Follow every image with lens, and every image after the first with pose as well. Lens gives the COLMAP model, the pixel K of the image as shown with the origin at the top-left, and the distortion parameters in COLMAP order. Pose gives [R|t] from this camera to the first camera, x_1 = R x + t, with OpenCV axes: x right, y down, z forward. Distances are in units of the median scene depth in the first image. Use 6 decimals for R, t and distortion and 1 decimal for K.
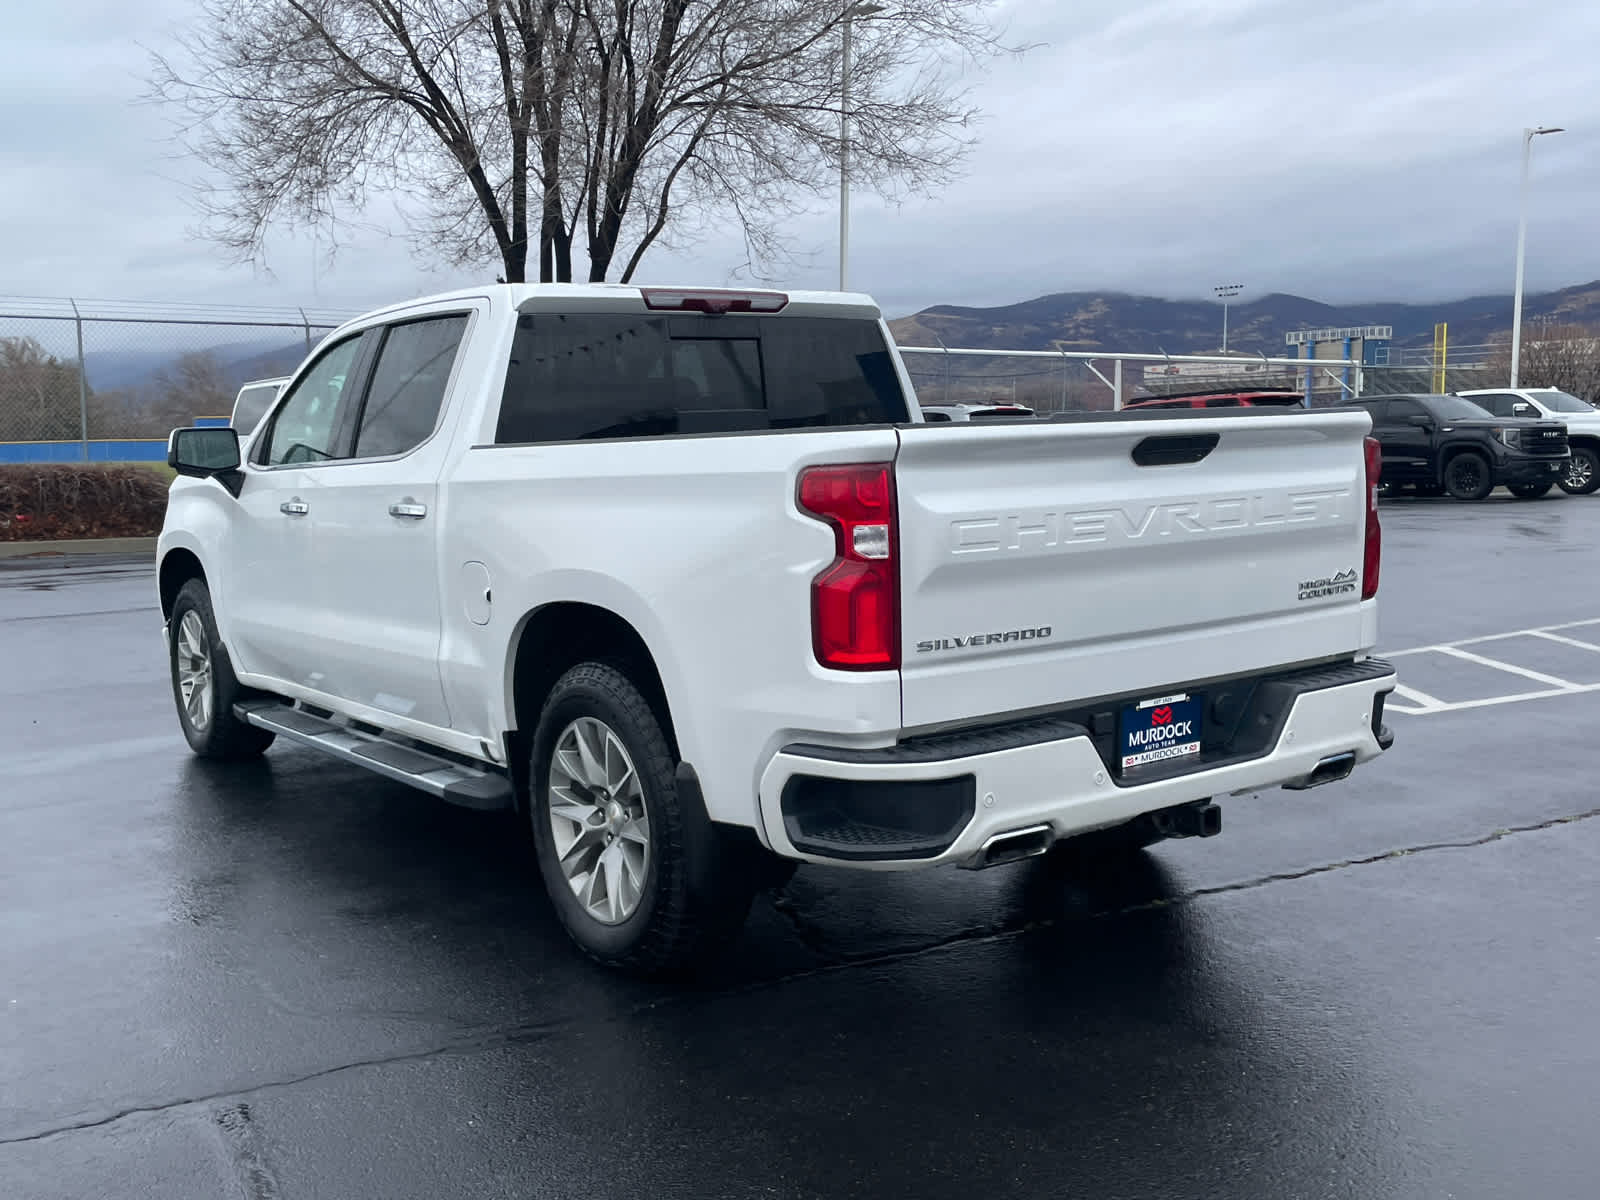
lens RADIAL K [[1576.8, 0, 806.8], [0, 1576.8, 609.2], [0, 0, 1]] dist [0.061285, 0.000000]
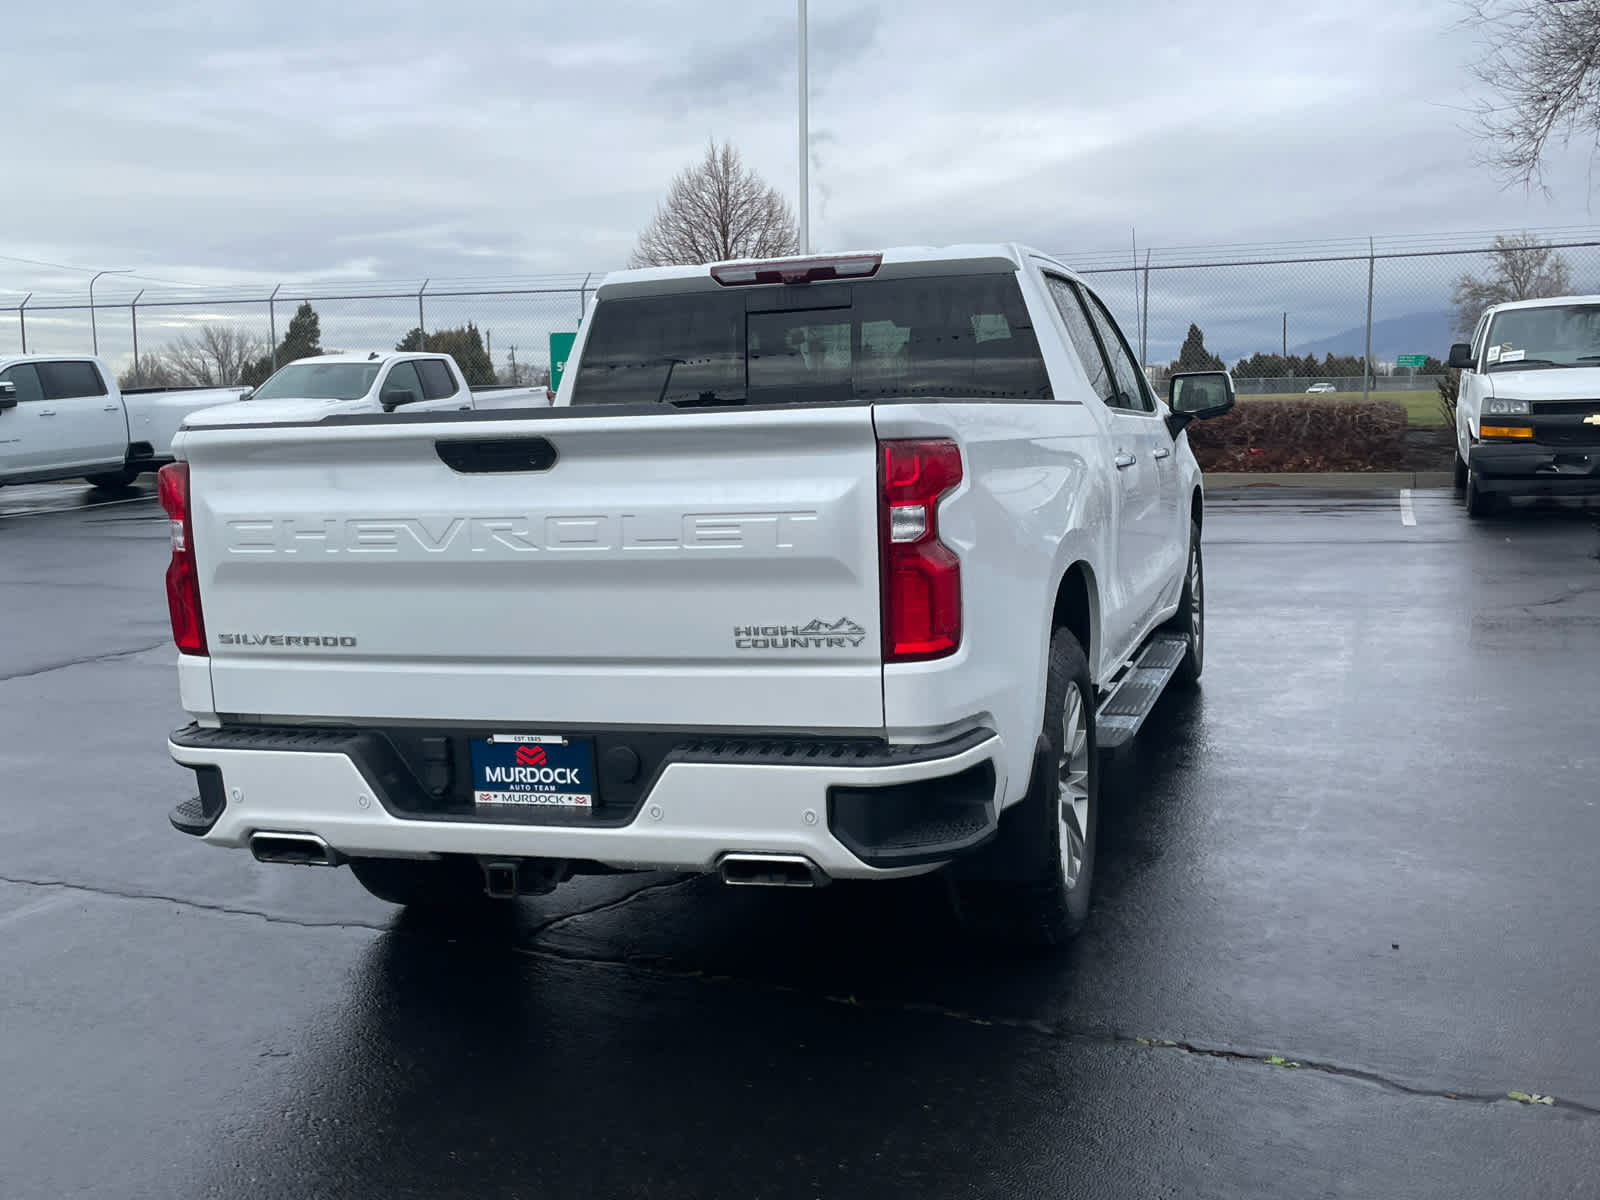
lens RADIAL K [[1576.8, 0, 827.6], [0, 1576.8, 605.7], [0, 0, 1]] dist [0.061285, 0.000000]
pose [[0.601929, 0.107778, -0.791243, 0.790777], [-0.071151, 0.994148, 0.081289, -0.077411], [0.795374, 0.007367, 0.606074, 0.466460]]
